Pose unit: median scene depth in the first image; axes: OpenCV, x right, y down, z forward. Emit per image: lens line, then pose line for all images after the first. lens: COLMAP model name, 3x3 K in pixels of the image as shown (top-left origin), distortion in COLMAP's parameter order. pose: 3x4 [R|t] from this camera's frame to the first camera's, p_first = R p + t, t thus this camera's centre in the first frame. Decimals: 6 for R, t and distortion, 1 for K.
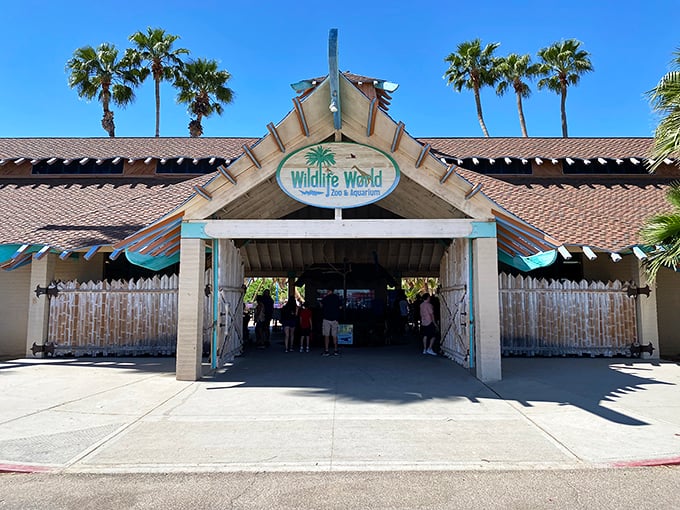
lens RADIAL K [[543.9, 0, 340.0], [0, 543.9, 255.0], [0, 0, 1]] dist [0.008200, 0.001952]
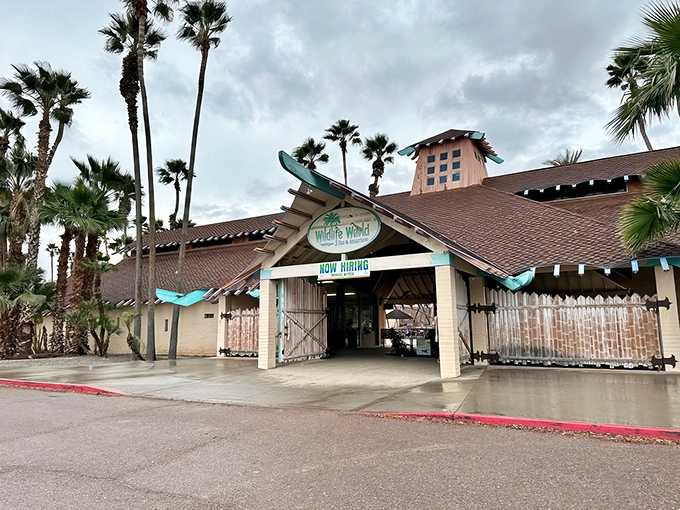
lens RADIAL K [[543.9, 0, 340.0], [0, 543.9, 255.0], [0, 0, 1]] dist [0.008200, 0.001952]
pose [[0.836392, -0.082420, -0.541899, 0.642411], [0.050938, 0.996040, -0.072873, 0.020465], [0.545759, 0.033347, 0.837278, -0.183490]]
